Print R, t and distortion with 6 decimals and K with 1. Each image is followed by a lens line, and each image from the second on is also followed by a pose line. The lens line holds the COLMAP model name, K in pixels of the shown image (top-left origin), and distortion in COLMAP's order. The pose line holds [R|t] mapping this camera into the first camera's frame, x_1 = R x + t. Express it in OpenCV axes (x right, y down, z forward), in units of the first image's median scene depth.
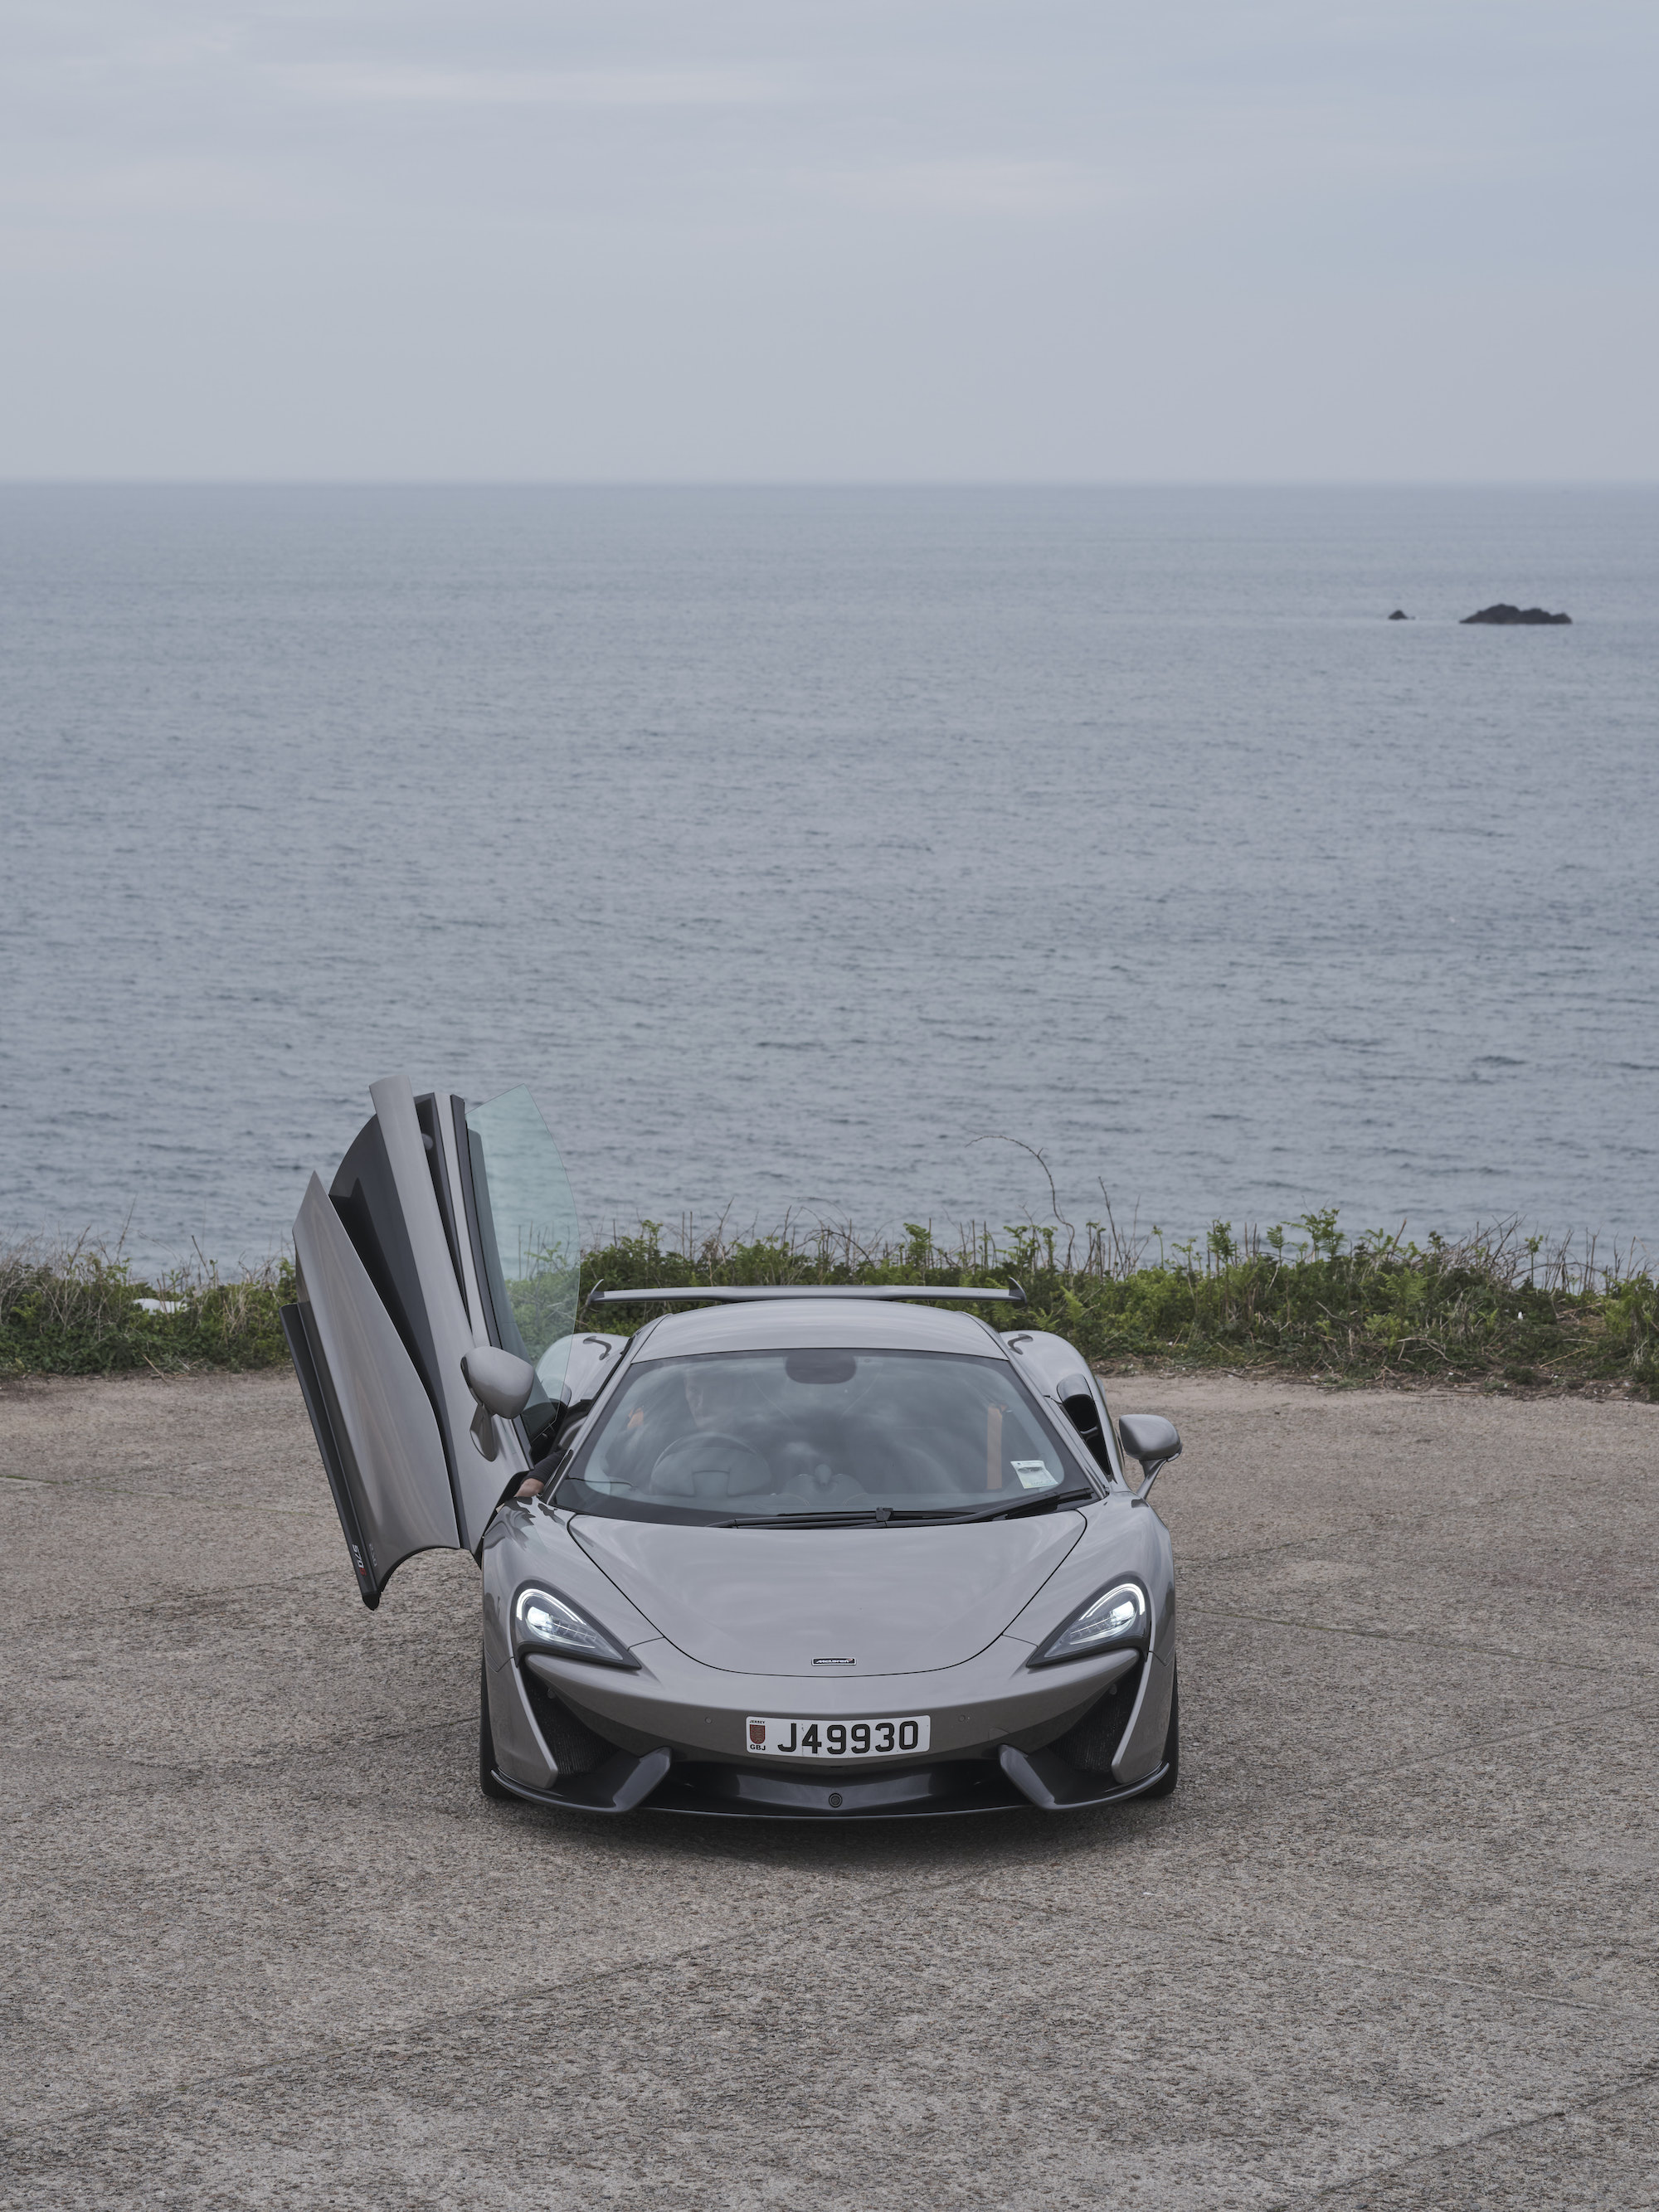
lens RADIAL K [[4033.9, 0, 829.5], [0, 4033.9, 1106.0], [0, 0, 1]] dist [0.039939, 0.079509]
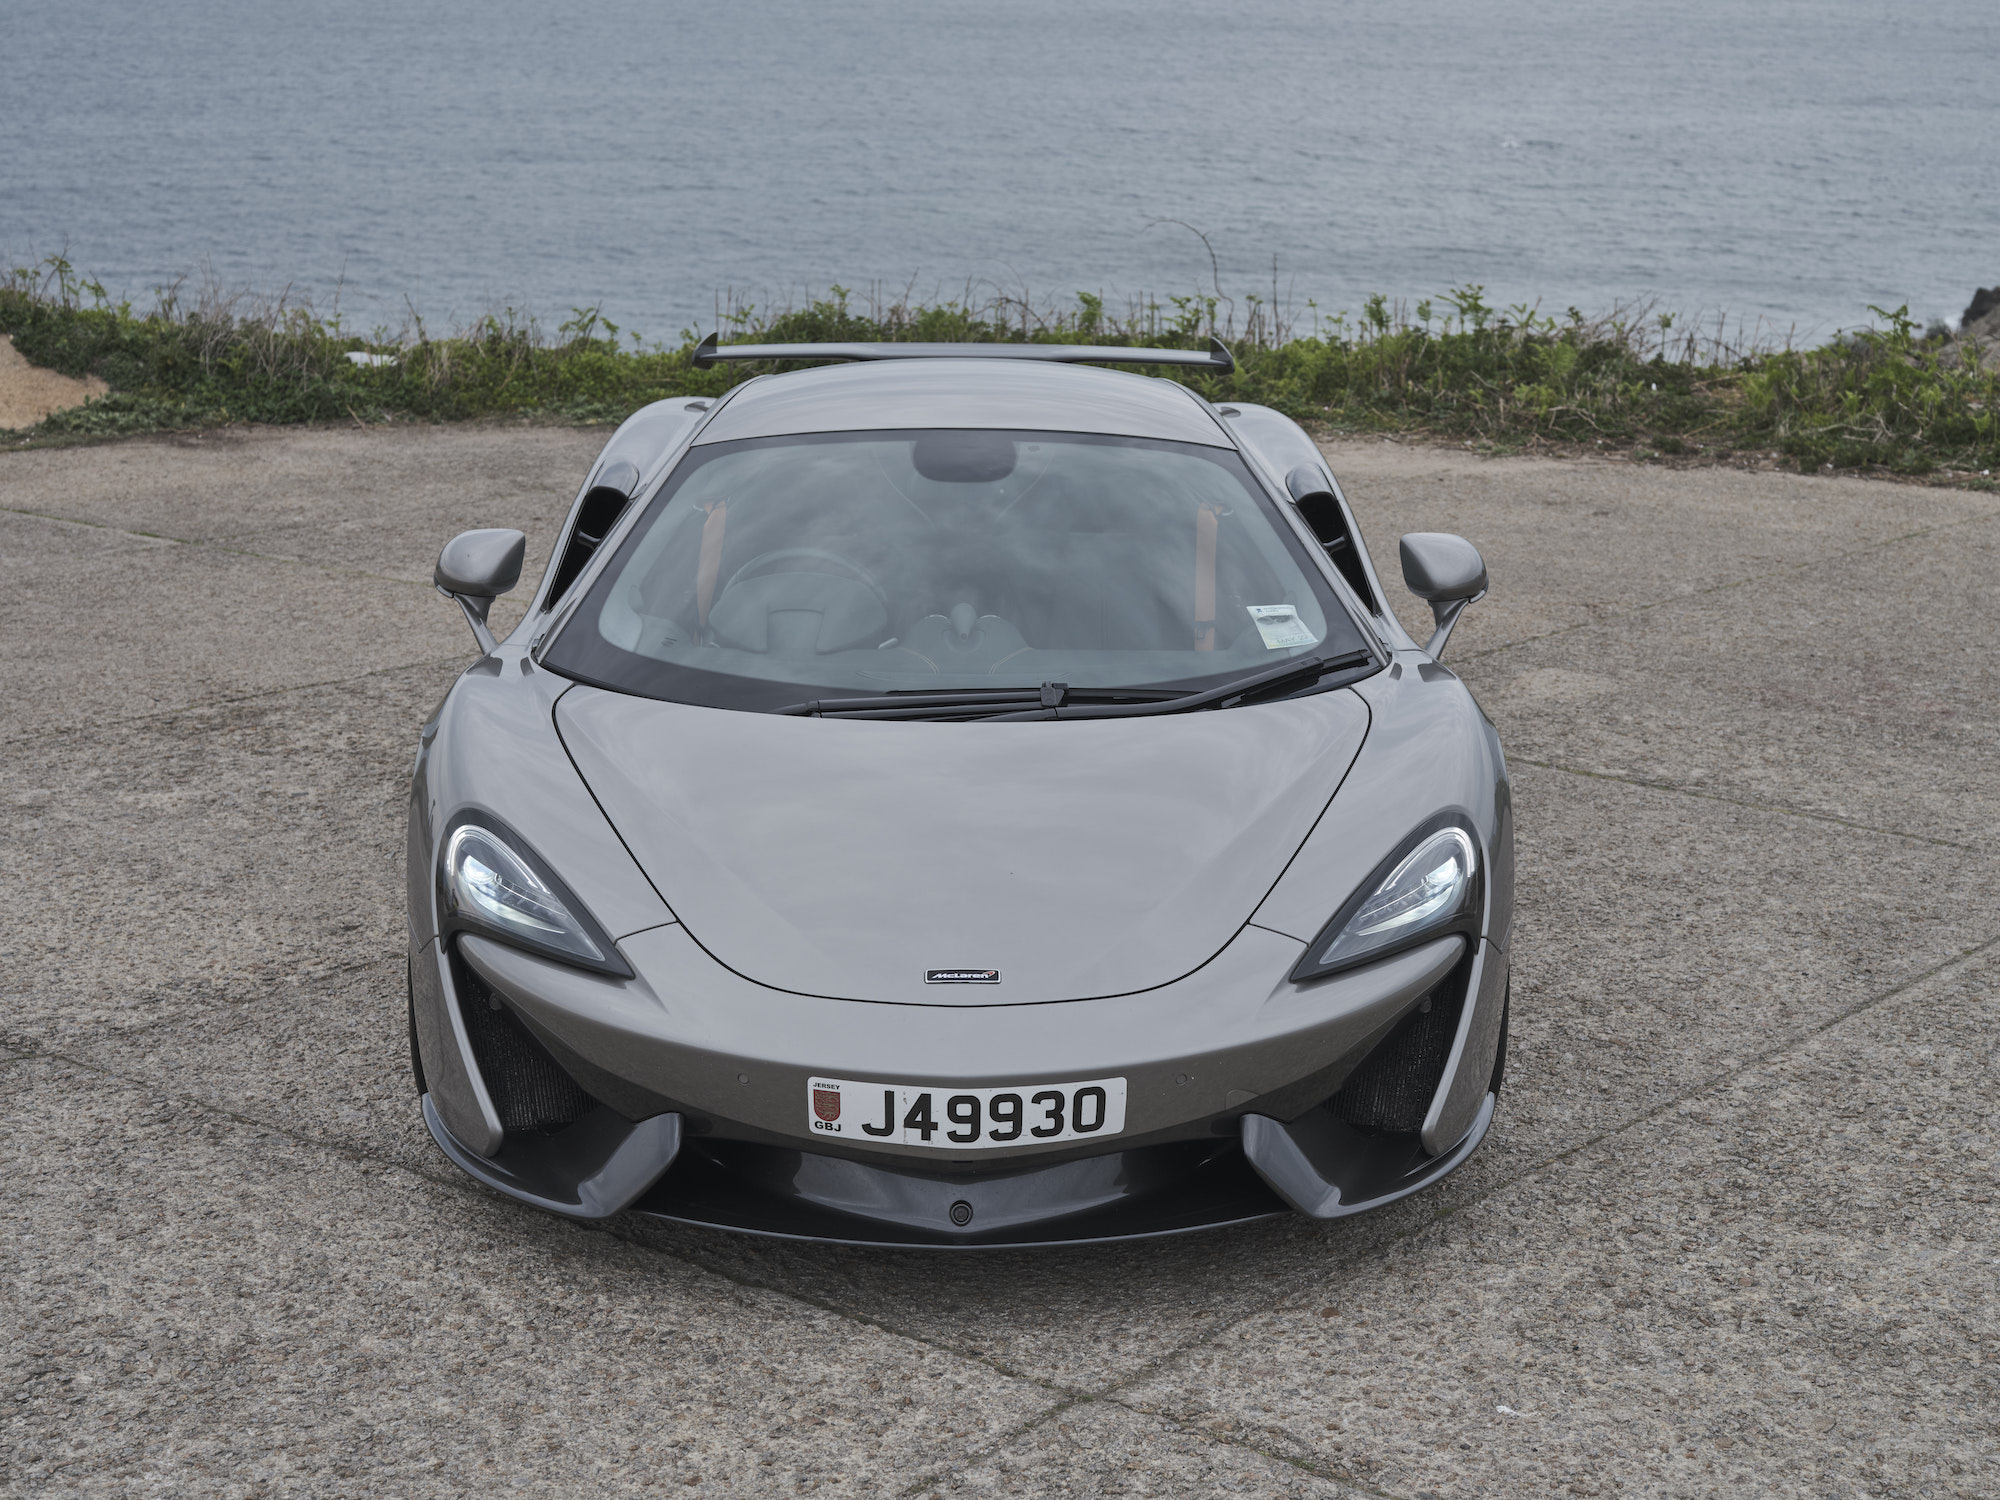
lens RADIAL K [[2666.6, 0, 1047.9], [0, 2666.6, 634.8], [0, 0, 1]] dist [-0.003899, -0.037504]
pose [[0.999845, 0.013323, 0.011503, 0.005048], [-0.014877, 0.988910, 0.147768, 0.019233], [-0.009407, -0.147916, 0.988955, 0.378884]]
